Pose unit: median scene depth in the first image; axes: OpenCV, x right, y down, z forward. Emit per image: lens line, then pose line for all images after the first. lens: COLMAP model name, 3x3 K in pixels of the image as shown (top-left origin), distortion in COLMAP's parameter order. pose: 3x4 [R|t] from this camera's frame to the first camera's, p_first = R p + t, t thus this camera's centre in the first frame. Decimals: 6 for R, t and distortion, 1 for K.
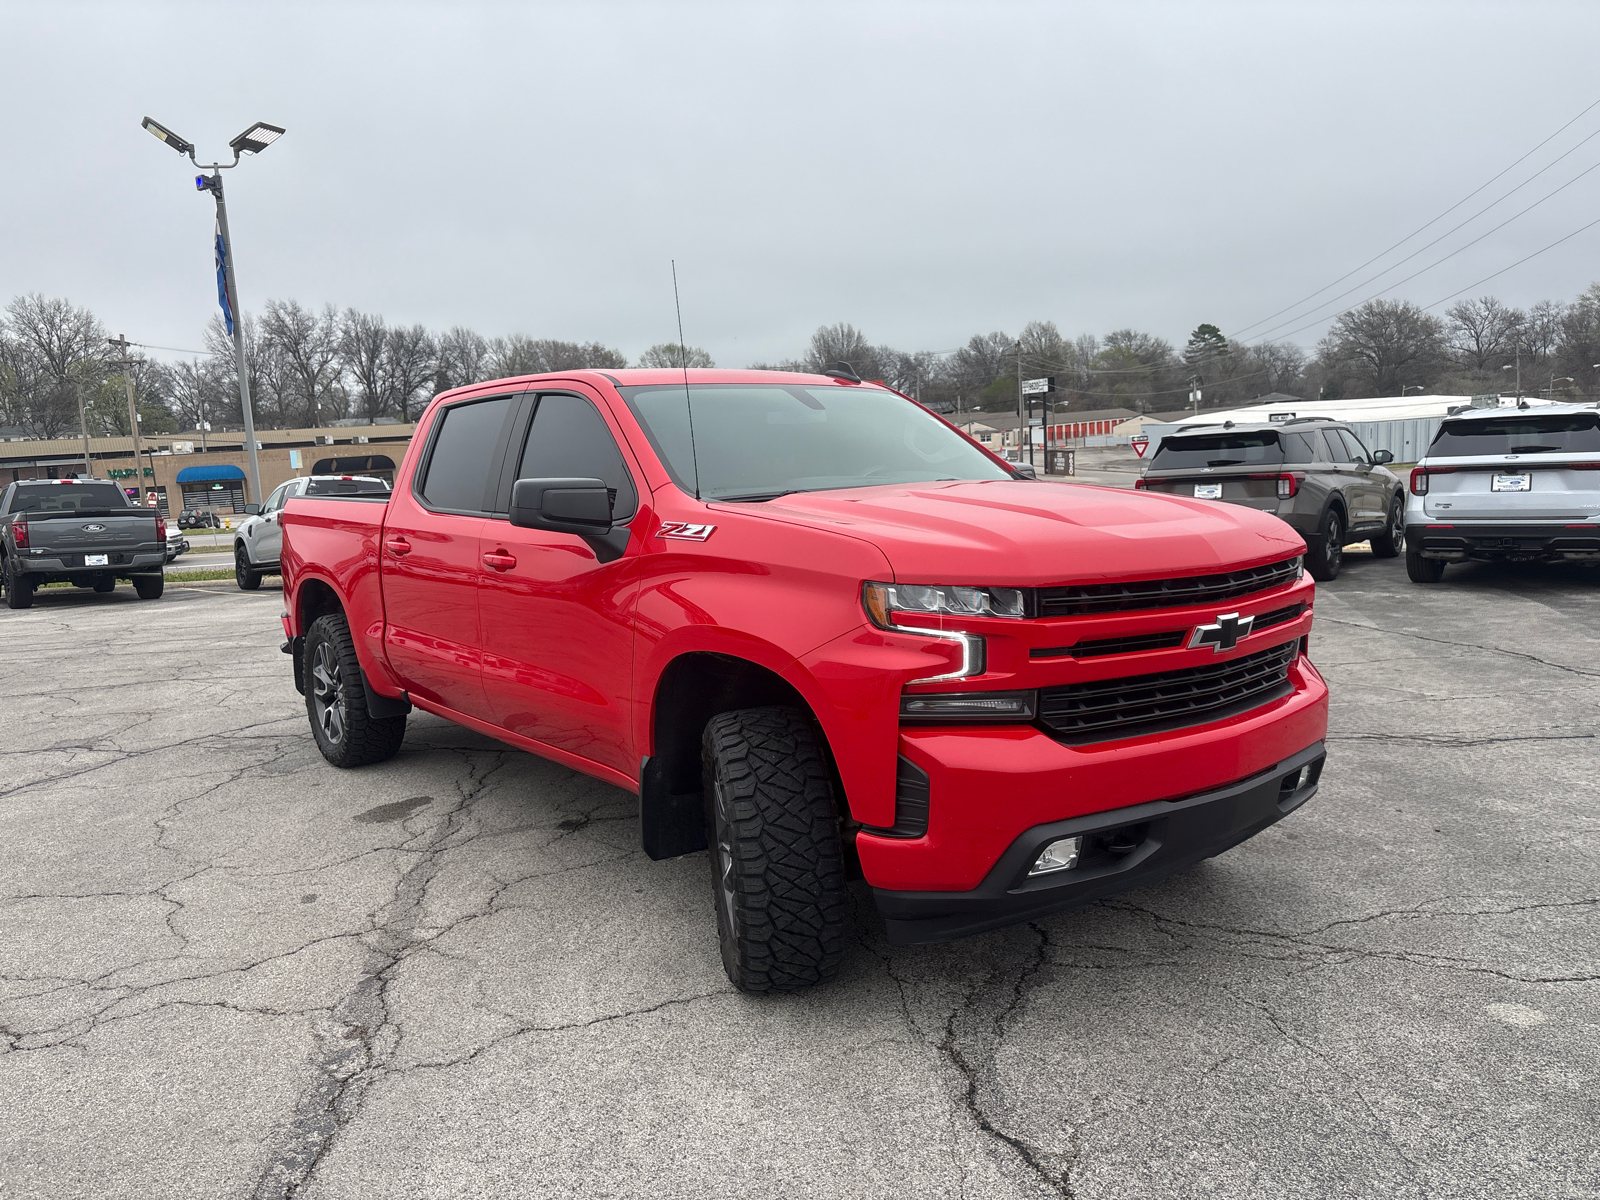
lens RADIAL K [[1201.2, 0, 767.3], [0, 1201.2, 603.5], [0, 0, 1]] dist [0.025556, -0.004142]
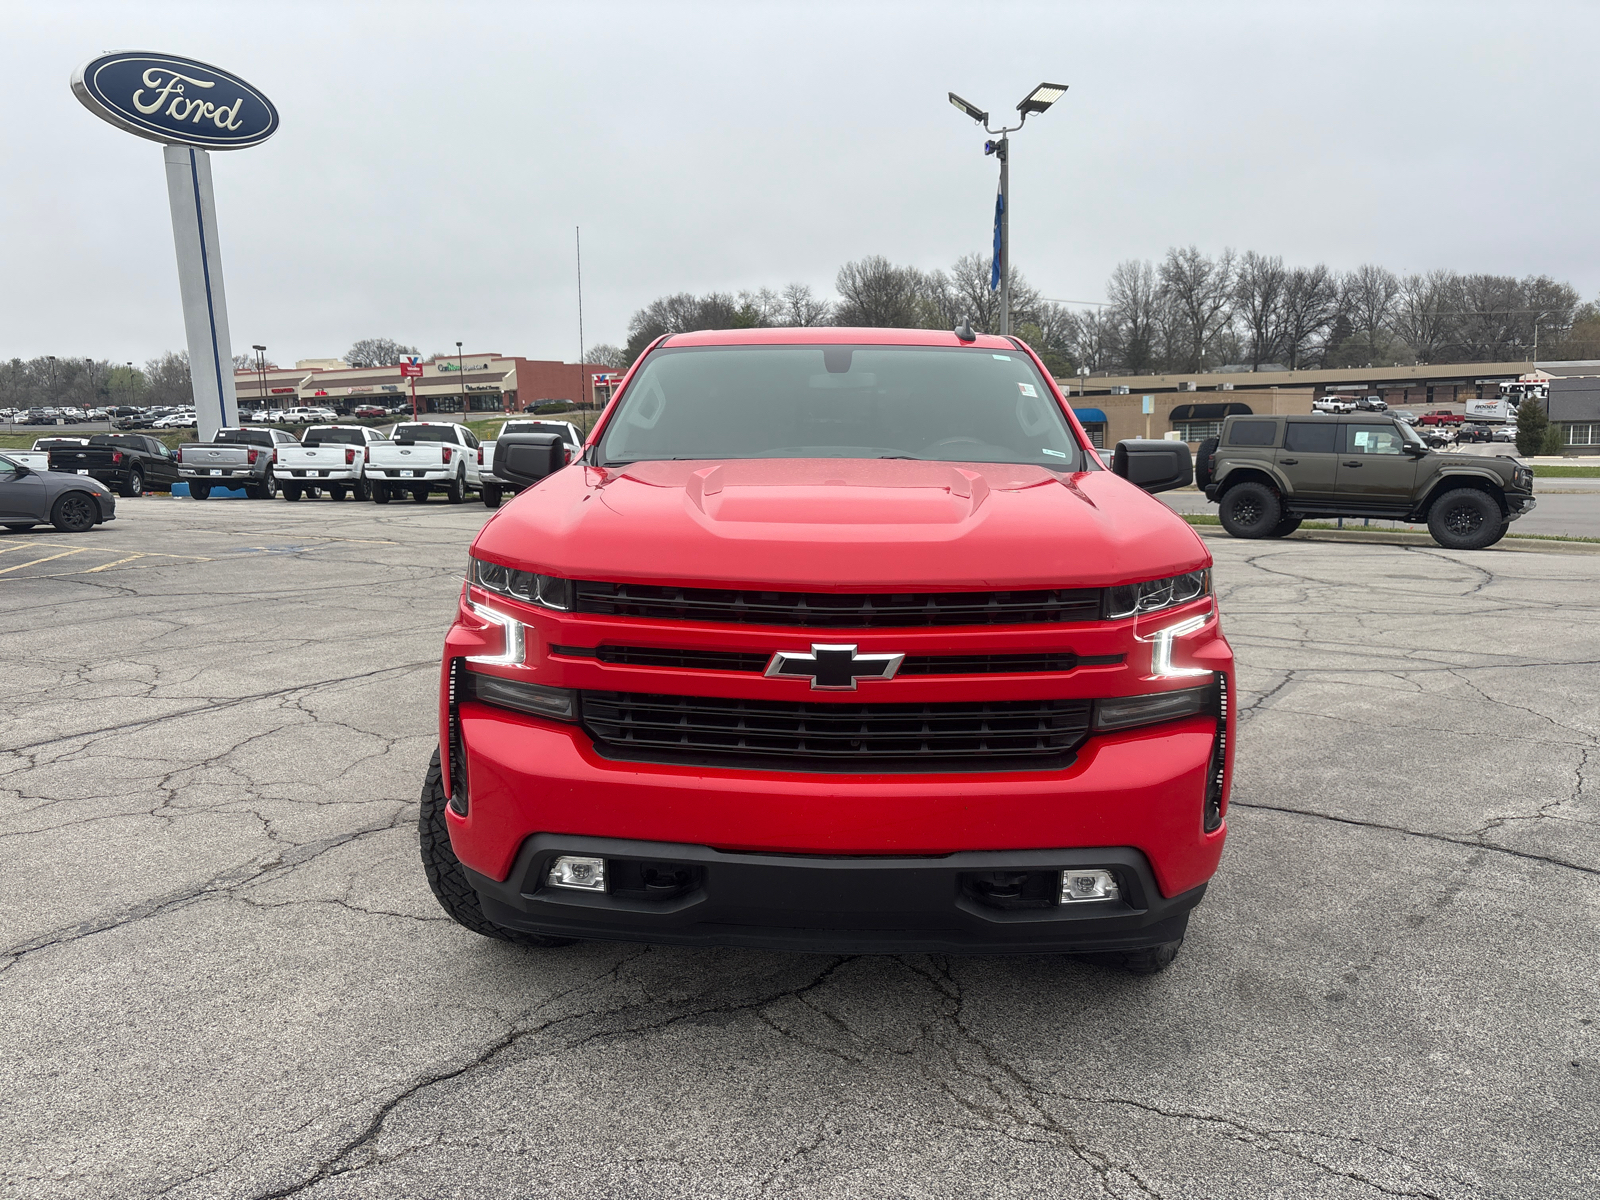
lens RADIAL K [[1204.5, 0, 795.6], [0, 1204.5, 587.7], [0, 0, 1]] dist [0.025903, 0.005485]
pose [[0.771761, 0.126837, -0.623135, 0.847200], [-0.107767, 0.991820, 0.068410, -0.079737], [0.626715, 0.014357, 0.779116, 0.356516]]
